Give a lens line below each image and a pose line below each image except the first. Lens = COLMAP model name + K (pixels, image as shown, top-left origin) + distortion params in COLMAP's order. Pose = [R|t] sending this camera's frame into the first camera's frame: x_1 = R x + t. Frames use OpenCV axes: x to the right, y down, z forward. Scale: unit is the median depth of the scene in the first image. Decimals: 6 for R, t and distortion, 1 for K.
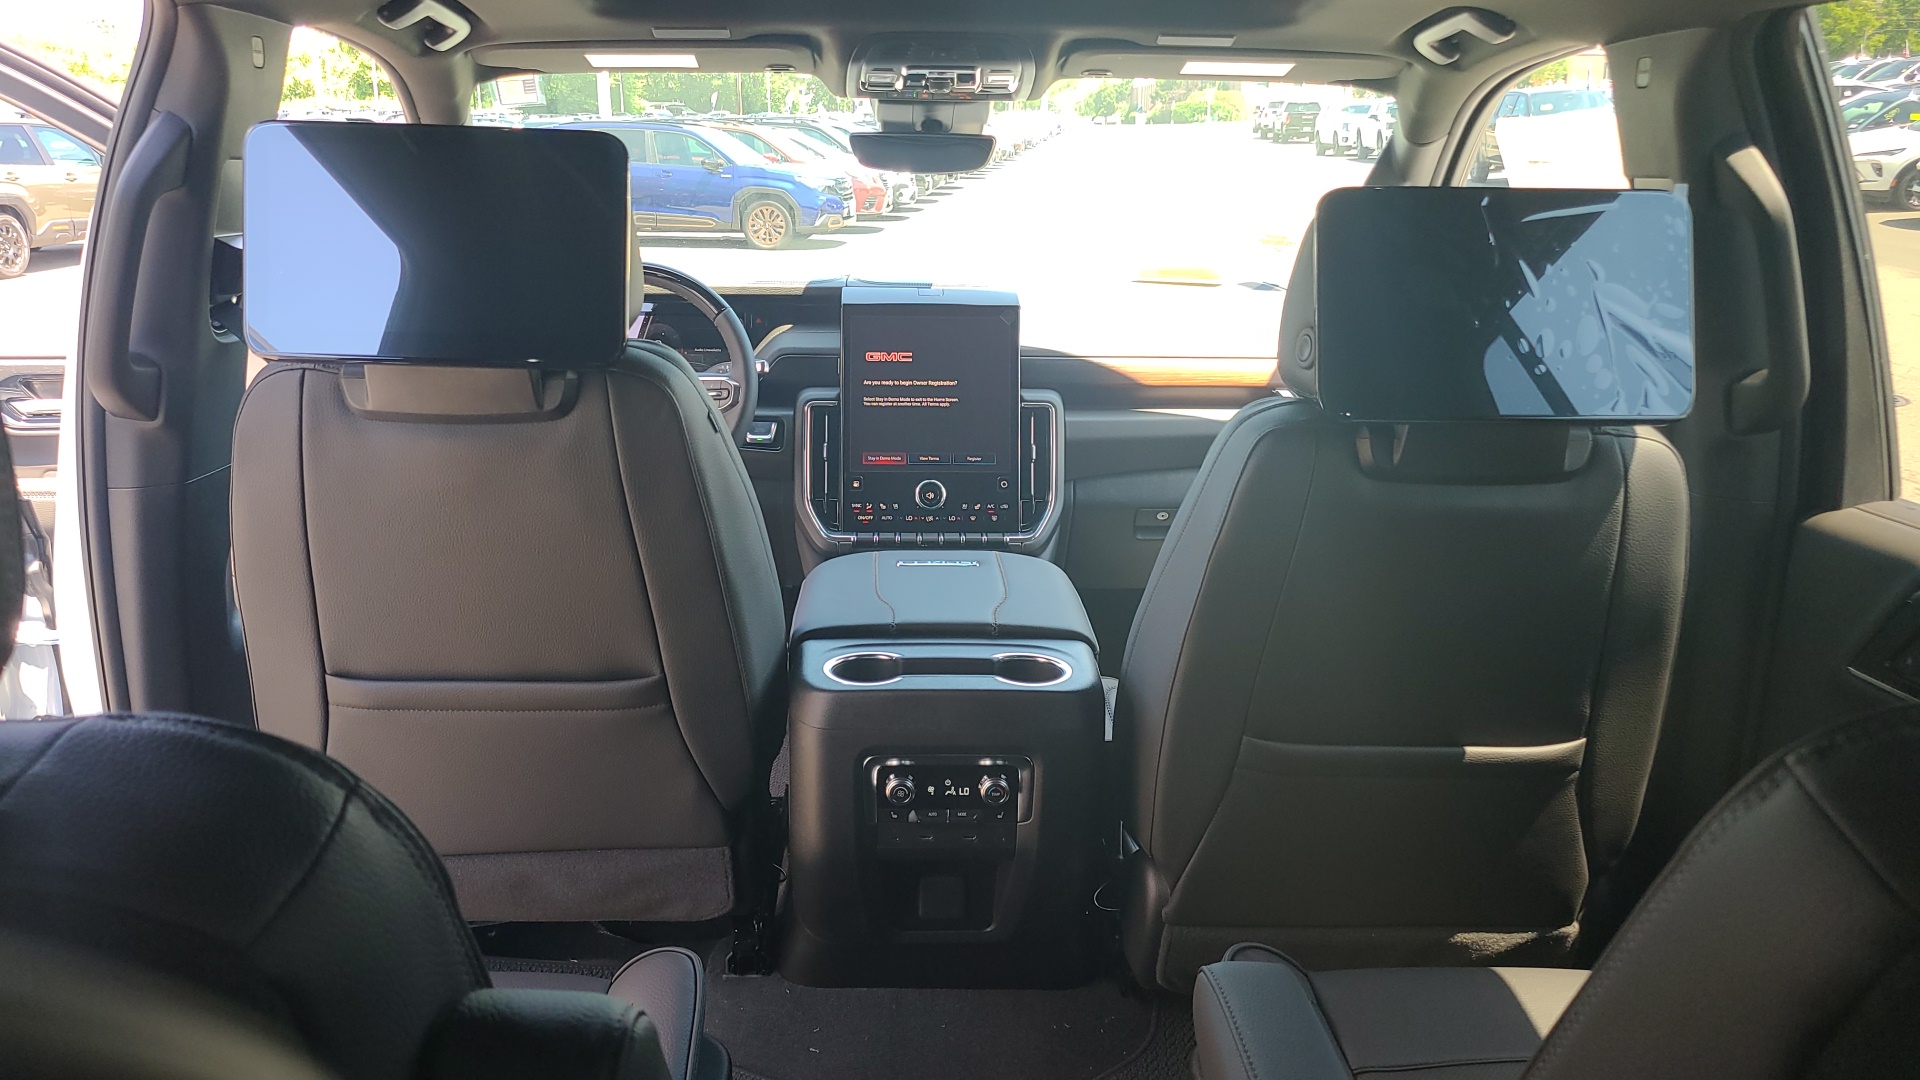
lens RADIAL K [[1435.1, 0, 949.7], [0, 1435.1, 557.7], [0, 0, 1]] dist [0.054582, -0.029253]
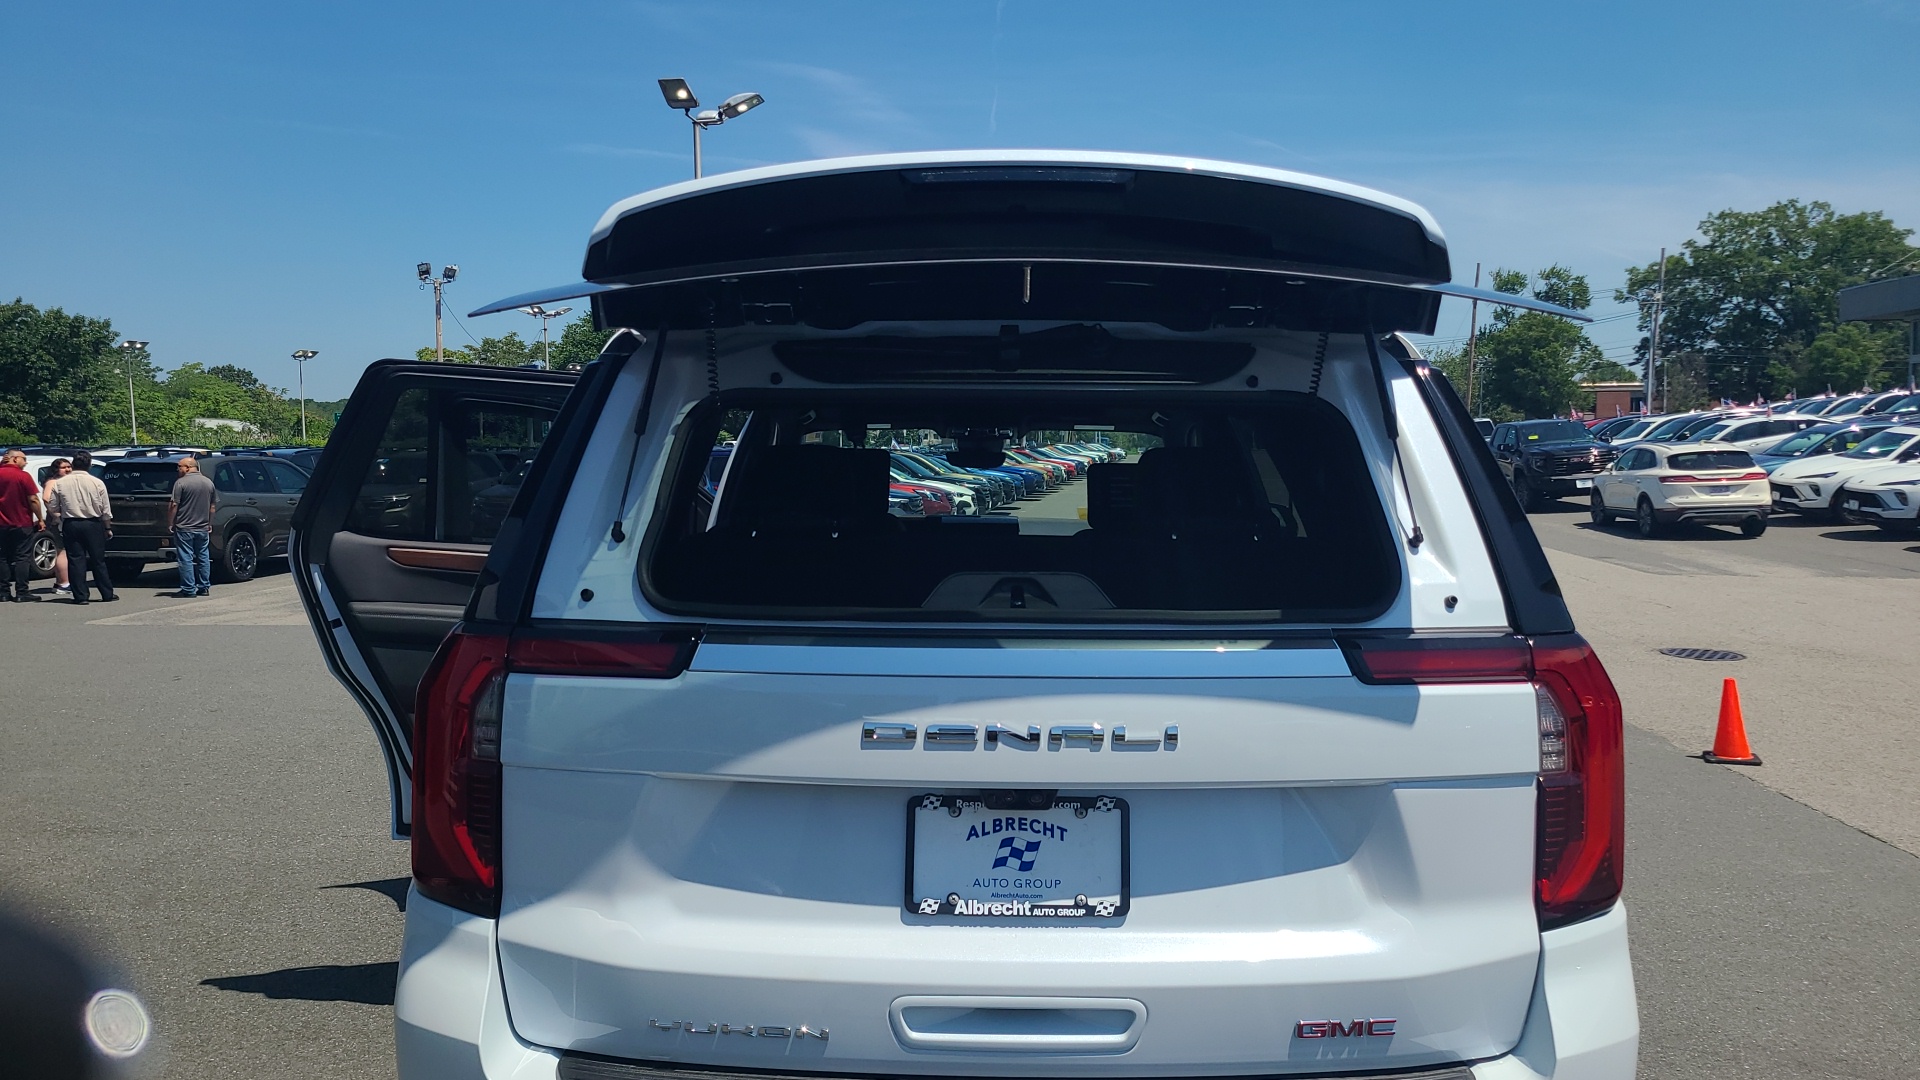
lens RADIAL K [[1435.1, 0, 947.4], [0, 1435.1, 545.7], [0, 0, 1]] dist [0.054582, -0.029253]
pose [[0.999125, -0.002833, -0.041727, 0.031556], [-0.006666, 0.974163, -0.225746, 0.373783], [0.041288, 0.225827, 0.973292, -1.214188]]
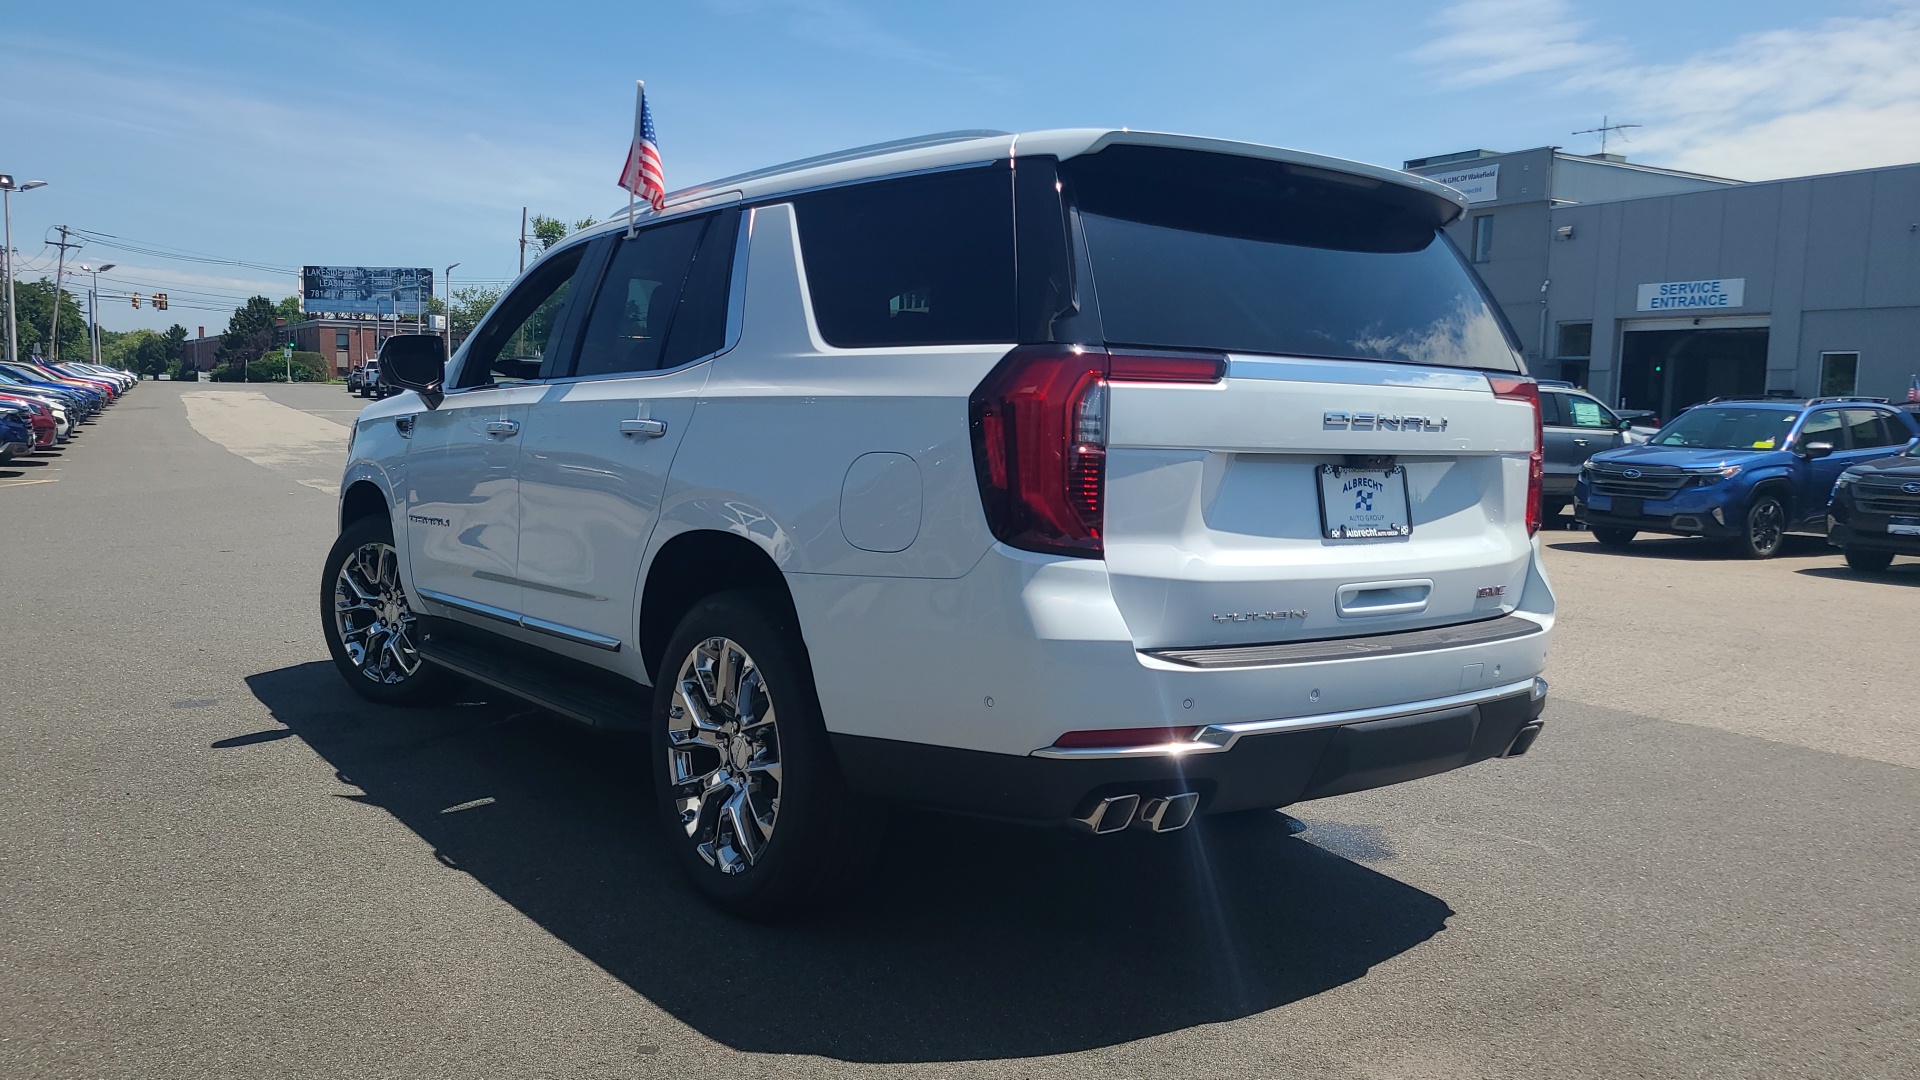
lens RADIAL K [[1435.1, 0, 945.6], [0, 1435.1, 549.0], [0, 0, 1]] dist [0.054582, -0.029253]
pose [[0.816702, -0.040850, 0.575612, -1.067912], [0.146345, 0.979543, -0.138125, 0.533642], [-0.558194, 0.197045, 0.805973, -1.212000]]
